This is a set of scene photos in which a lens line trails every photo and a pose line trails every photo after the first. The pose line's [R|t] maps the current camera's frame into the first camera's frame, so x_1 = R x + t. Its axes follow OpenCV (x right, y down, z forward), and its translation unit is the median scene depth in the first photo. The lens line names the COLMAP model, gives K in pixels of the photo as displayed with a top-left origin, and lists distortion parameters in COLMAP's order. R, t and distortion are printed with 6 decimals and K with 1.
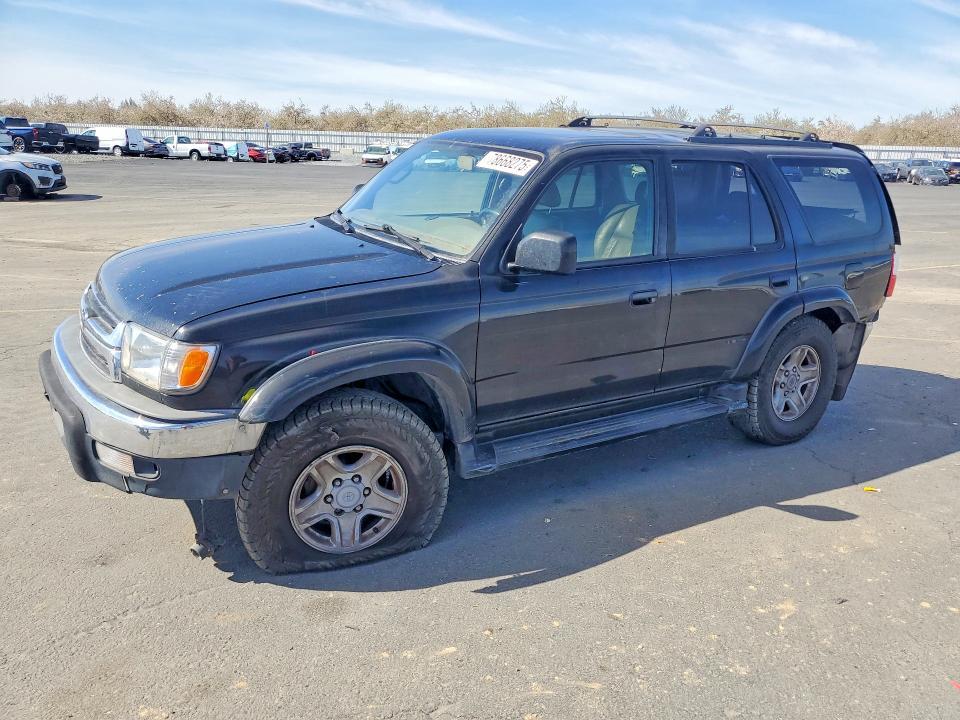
lens RADIAL K [[765.6, 0, 474.3], [0, 765.6, 364.6], [0, 0, 1]] dist [0.022664, 0.000291]
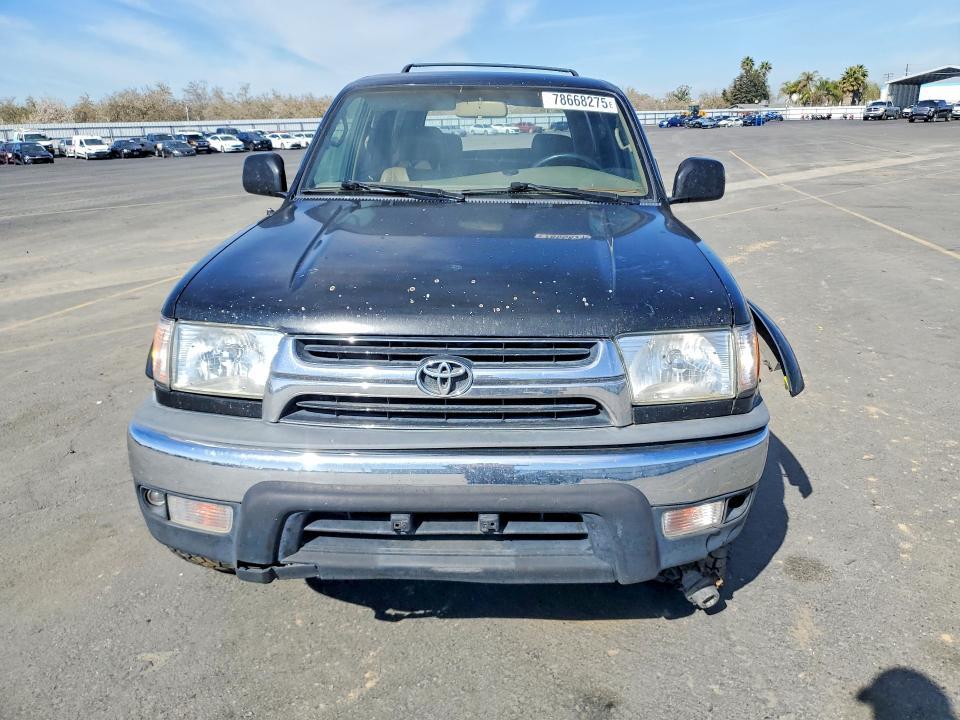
lens RADIAL K [[765.6, 0, 474.3], [0, 765.6, 364.6], [0, 0, 1]] dist [0.022664, 0.000291]
pose [[0.534048, -0.298072, 0.791167, -0.917519], [0.277545, 0.945738, 0.168960, -0.186865], [-0.798599, 0.129352, 0.587798, 0.557101]]
